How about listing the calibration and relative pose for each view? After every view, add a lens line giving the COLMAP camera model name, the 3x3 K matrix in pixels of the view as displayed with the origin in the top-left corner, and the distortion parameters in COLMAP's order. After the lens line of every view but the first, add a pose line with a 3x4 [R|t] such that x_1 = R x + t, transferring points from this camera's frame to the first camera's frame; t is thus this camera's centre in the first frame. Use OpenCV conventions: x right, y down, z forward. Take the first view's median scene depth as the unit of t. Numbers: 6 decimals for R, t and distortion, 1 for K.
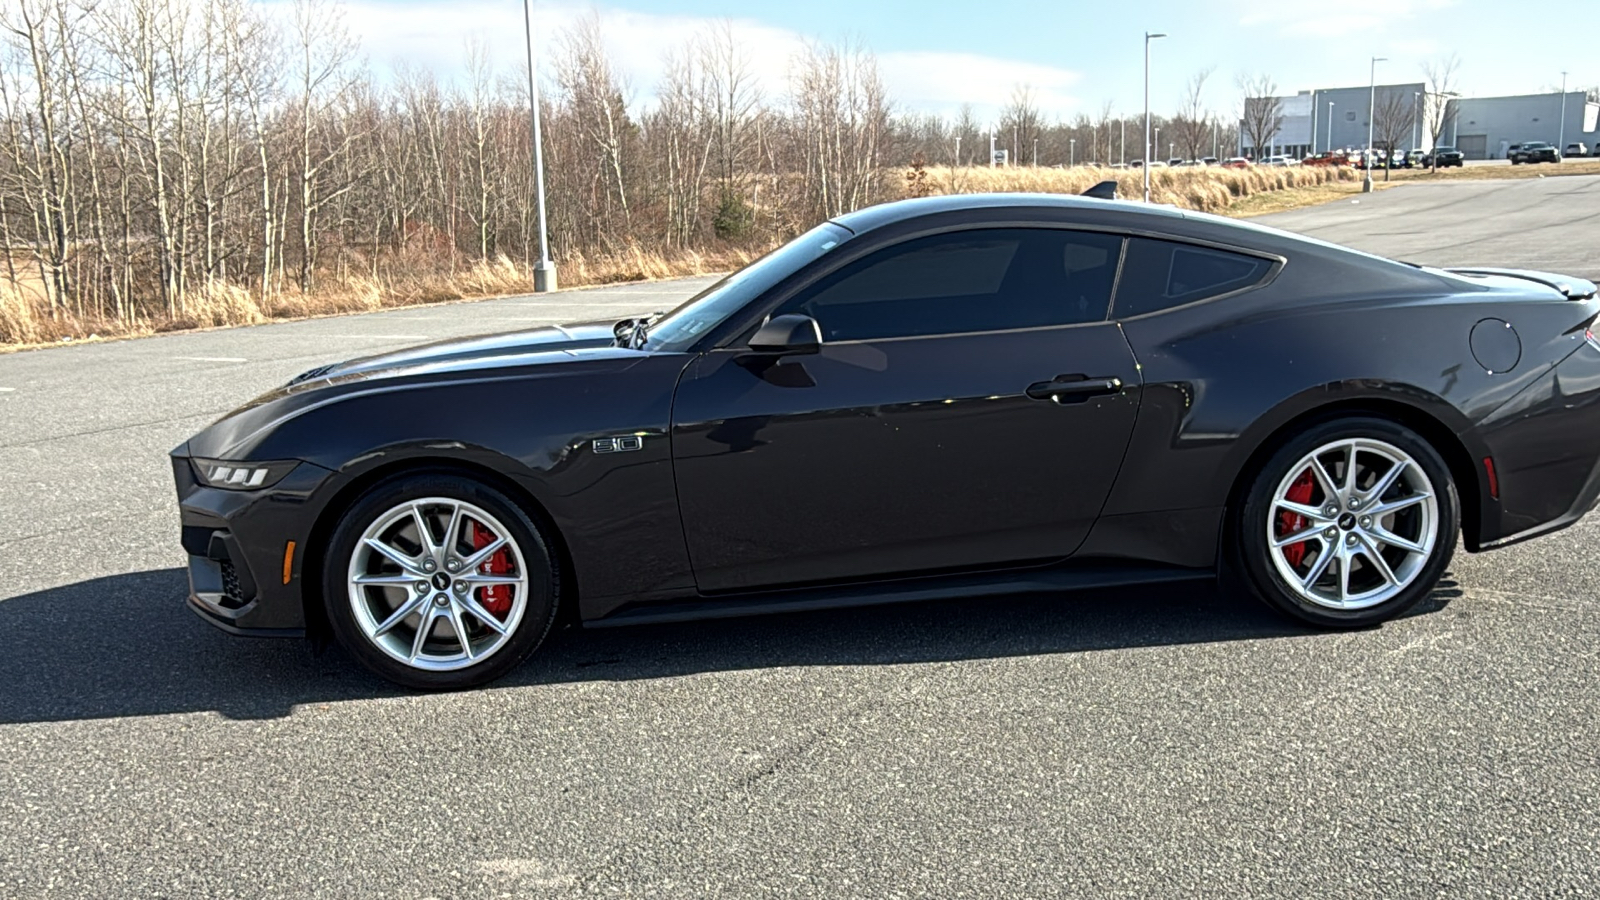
lens RADIAL K [[1376.9, 0, 796.1], [0, 1376.9, 446.0], [0, 0, 1]] dist [0.000855, -0.006051]
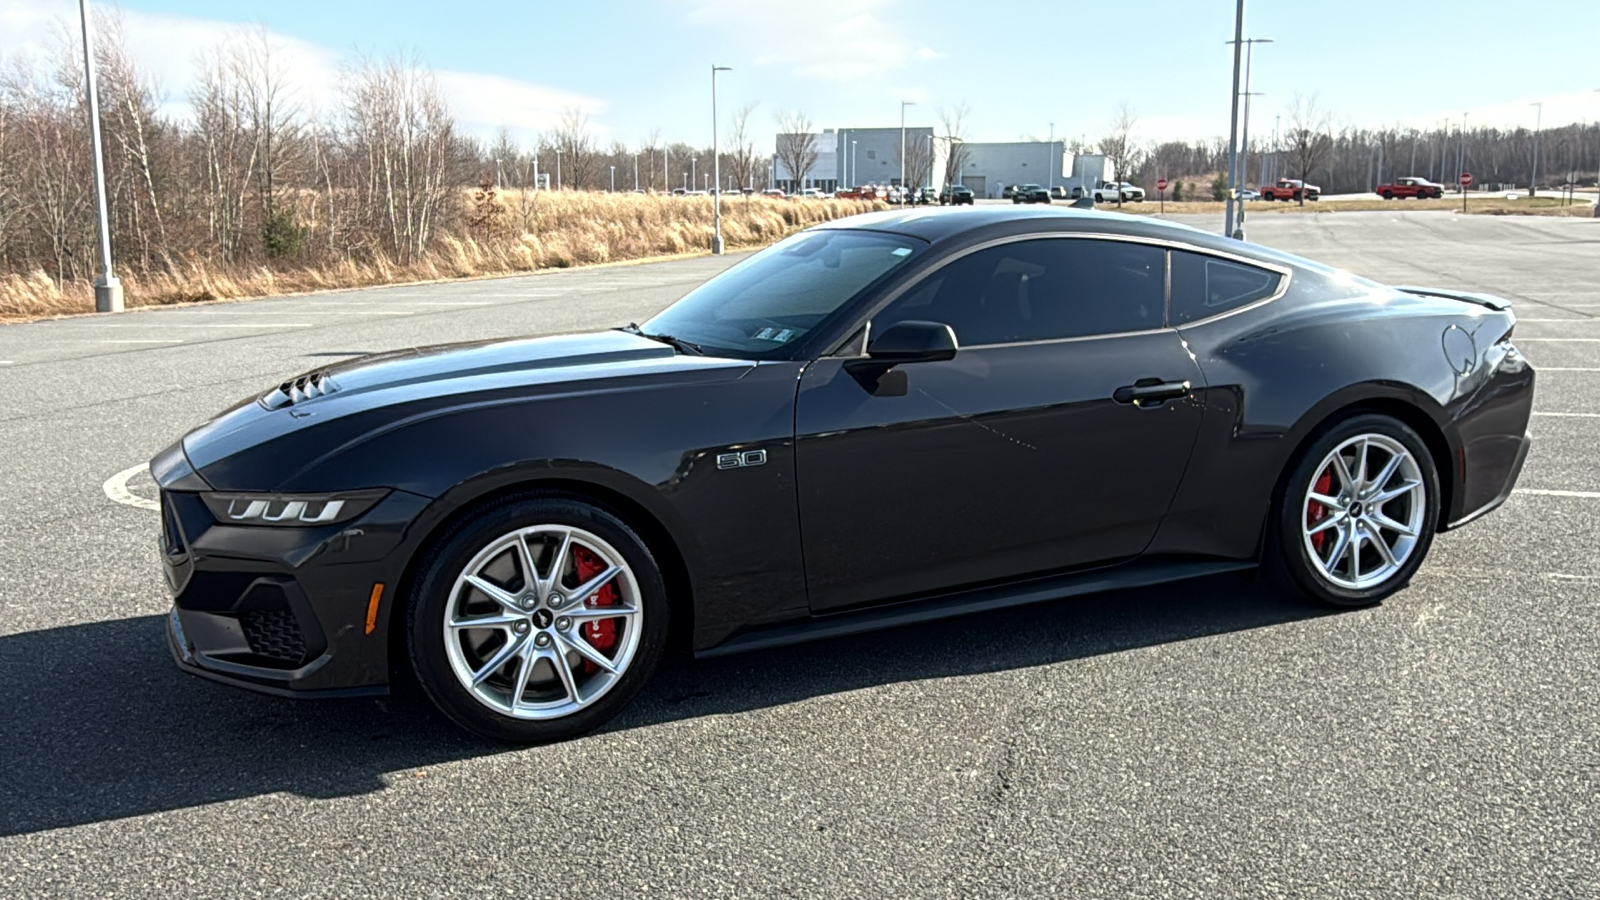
lens RADIAL K [[1376.9, 0, 794.2], [0, 1376.9, 454.9], [0, 0, 1]] dist [0.000855, -0.006051]
pose [[0.945294, -0.028898, 0.324936, -0.383410], [0.032635, 0.999449, -0.006055, 0.002900], [-0.324582, 0.016328, 0.945717, 0.101244]]
